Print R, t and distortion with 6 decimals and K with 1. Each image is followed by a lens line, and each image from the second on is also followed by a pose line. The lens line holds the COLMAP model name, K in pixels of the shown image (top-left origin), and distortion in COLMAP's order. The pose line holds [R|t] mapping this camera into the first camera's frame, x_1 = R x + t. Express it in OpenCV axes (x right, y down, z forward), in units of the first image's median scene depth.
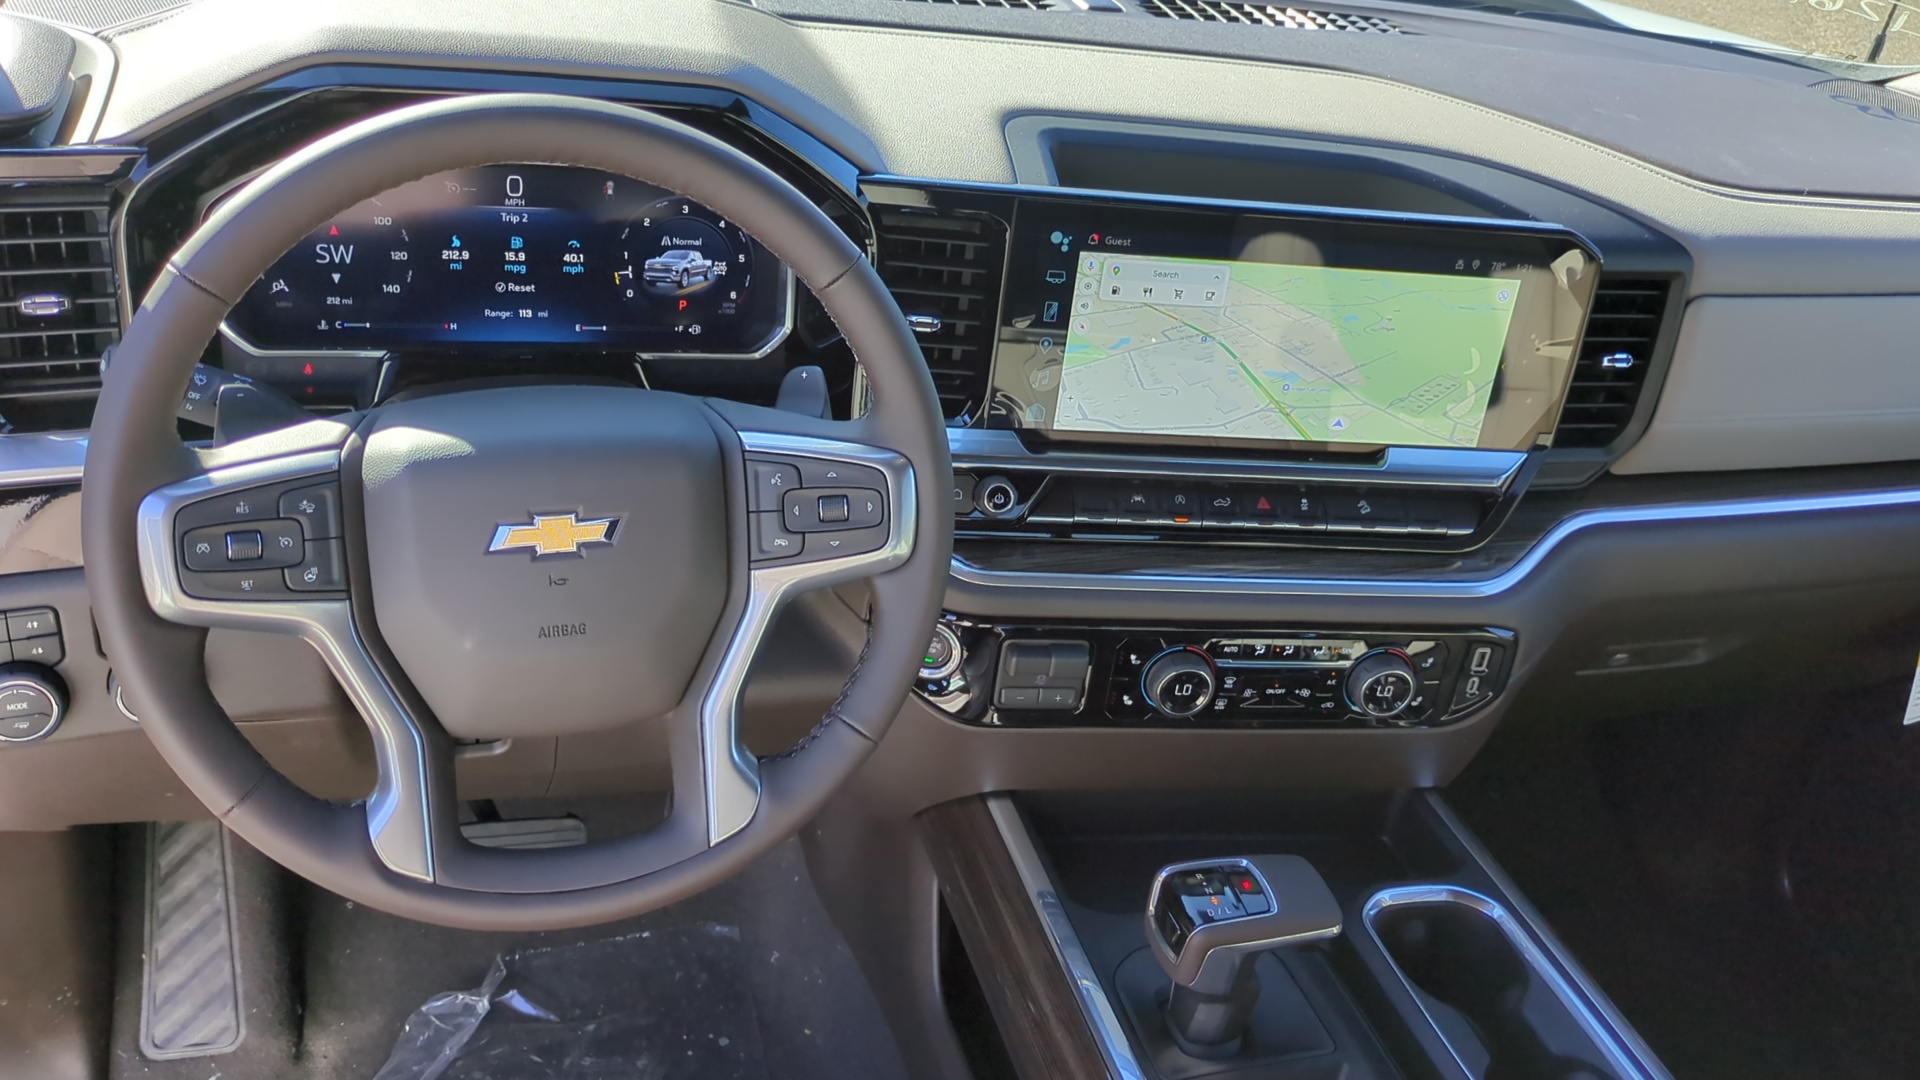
lens RADIAL K [[1626.8, 0, 954.8], [0, 1626.8, 532.8], [0, 0, 1]] dist [0.044494, -0.053216]
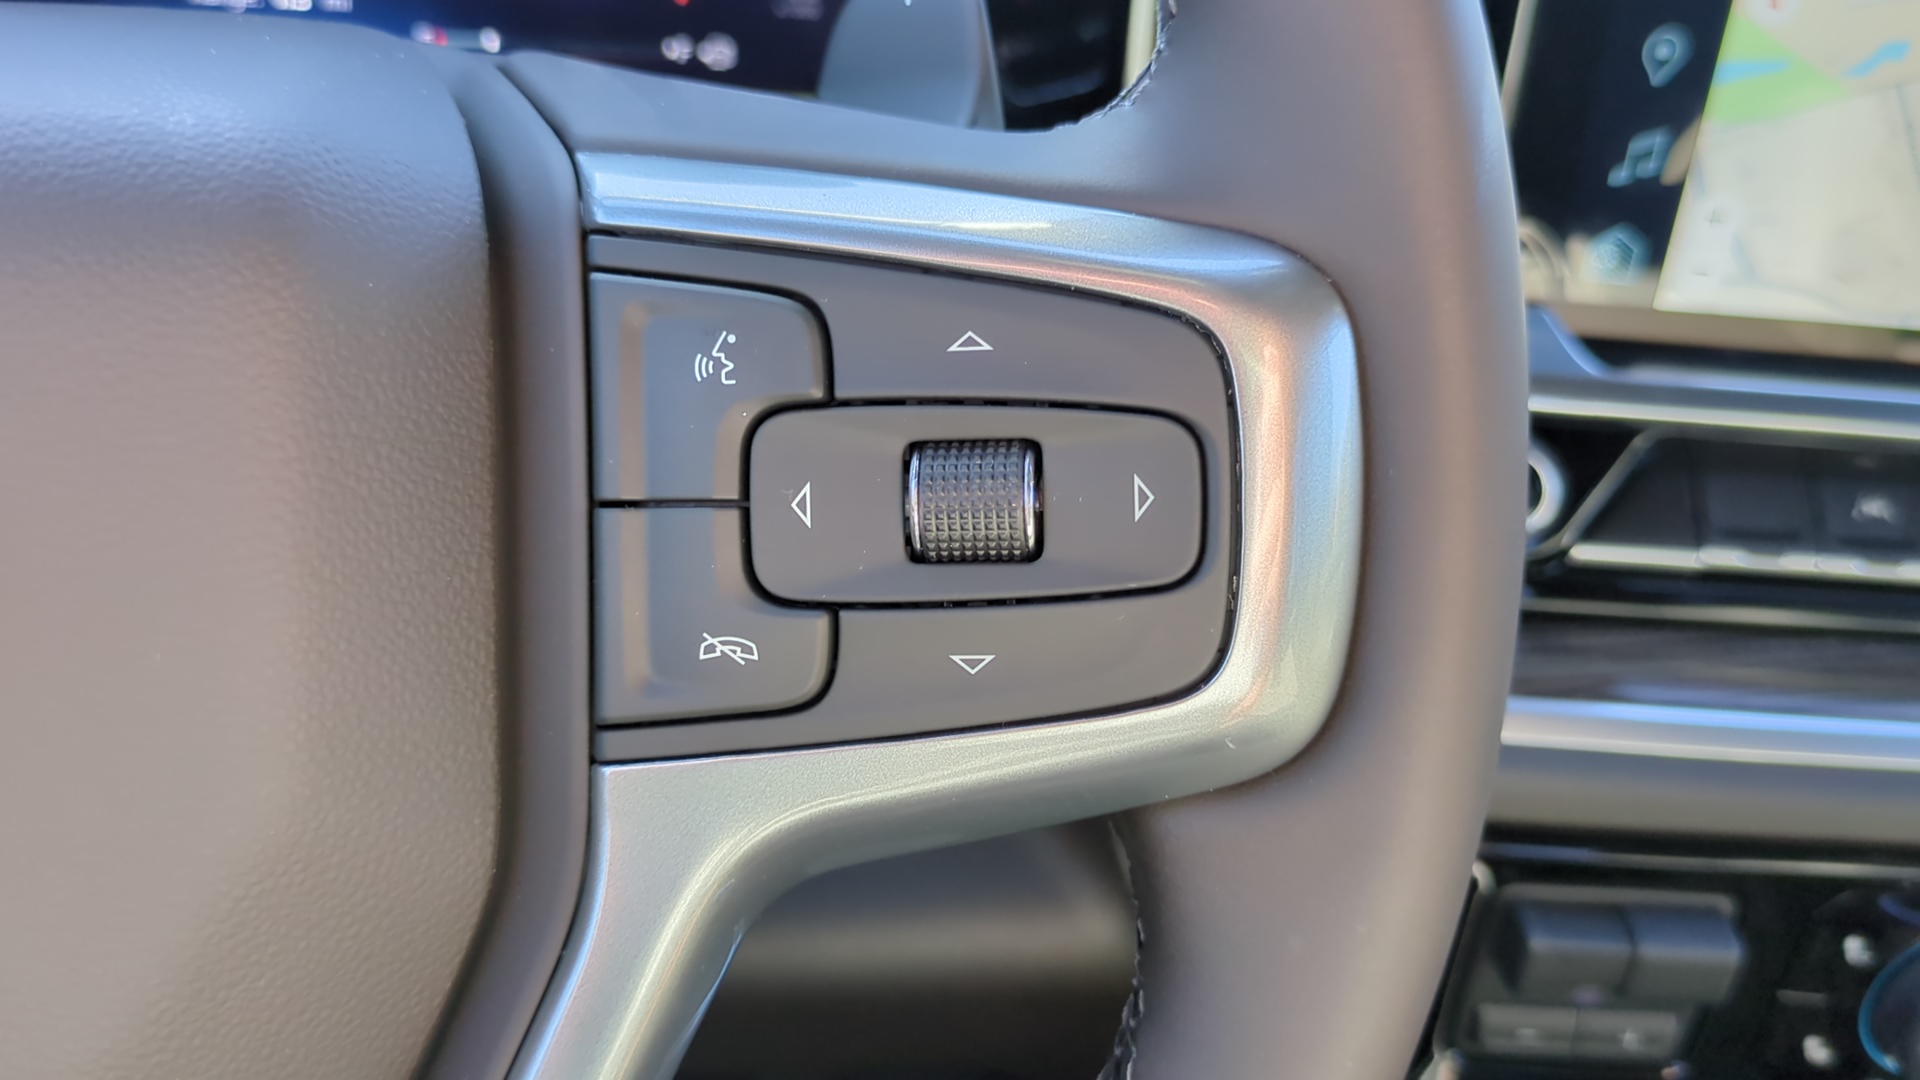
lens RADIAL K [[1626.8, 0, 957.3], [0, 1626.8, 535.4], [0, 0, 1]] dist [0.044494, -0.053216]
pose [[0.987392, 0.029414, -0.155540, -0.032895], [-0.030359, 0.999532, -0.003707, -0.006913], [0.155358, 0.008382, 0.987823, 0.595748]]
